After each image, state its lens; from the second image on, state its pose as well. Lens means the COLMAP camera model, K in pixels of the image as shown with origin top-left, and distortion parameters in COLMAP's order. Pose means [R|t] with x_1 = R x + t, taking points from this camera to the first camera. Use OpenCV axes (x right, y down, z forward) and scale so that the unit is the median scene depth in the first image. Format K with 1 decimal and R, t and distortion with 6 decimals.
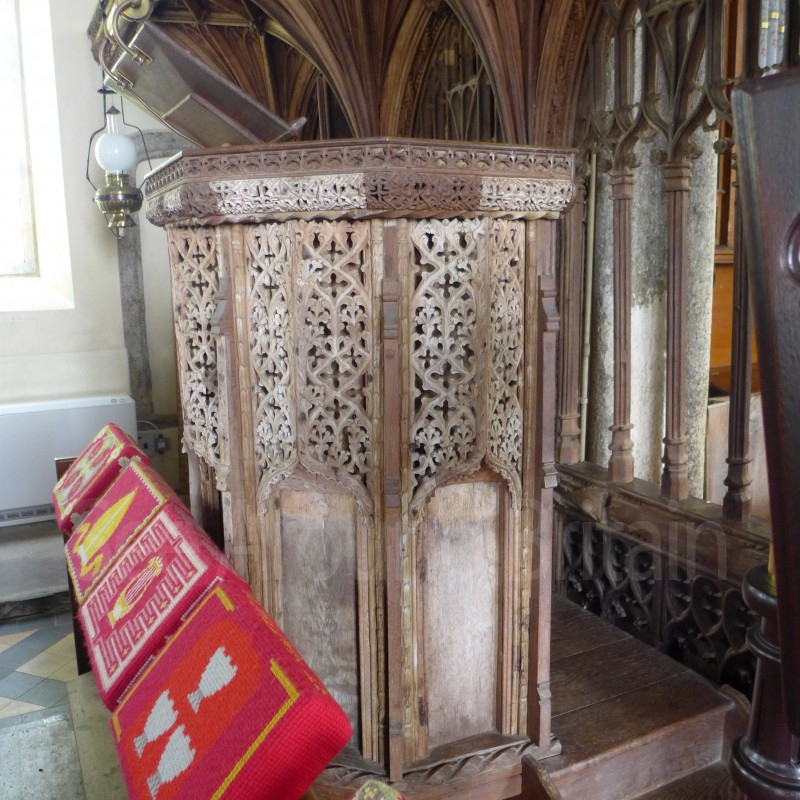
lens RADIAL K [[770.4, 0, 402.8], [0, 770.4, 403.8], [0, 0, 1]] dist [-0.054088, 0.024733]
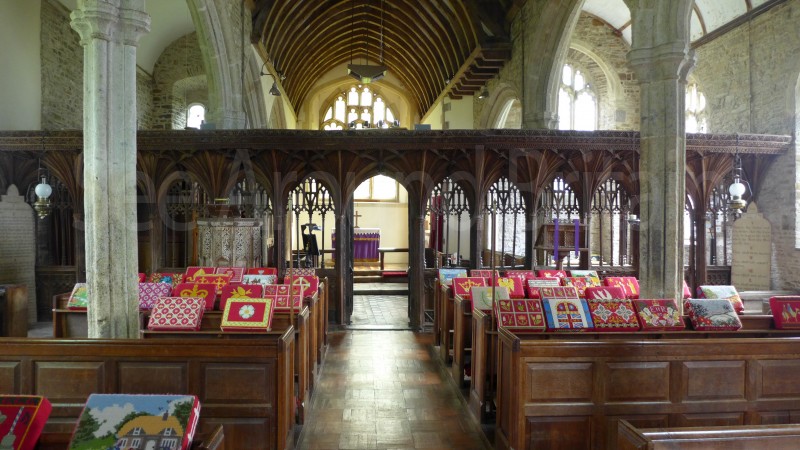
lens RADIAL K [[529.8, 0, 398.5], [0, 529.8, 222.1], [0, 0, 1]] dist [-0.043290, 0.005141]
pose [[0.418568, 0.014451, 0.908070, -4.590143], [0.150862, 0.984875, -0.085211, 0.451072], [-0.895568, 0.172660, 0.410058, -2.838190]]
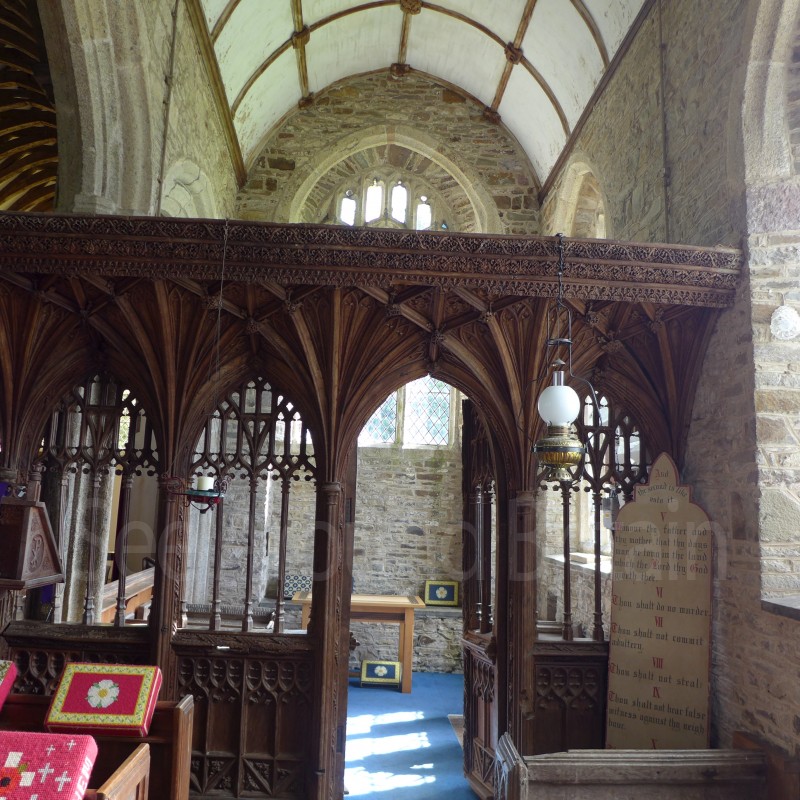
lens RADIAL K [[762.4, 0, 387.4], [0, 762.4, 389.4], [0, 0, 1]] dist [-0.047573, 0.019030]
pose [[0.435514, 0.162898, 0.885320, -0.194502], [0.115761, 0.965189, -0.234539, 0.679072], [-0.892708, 0.204631, 0.401496, -4.519303]]
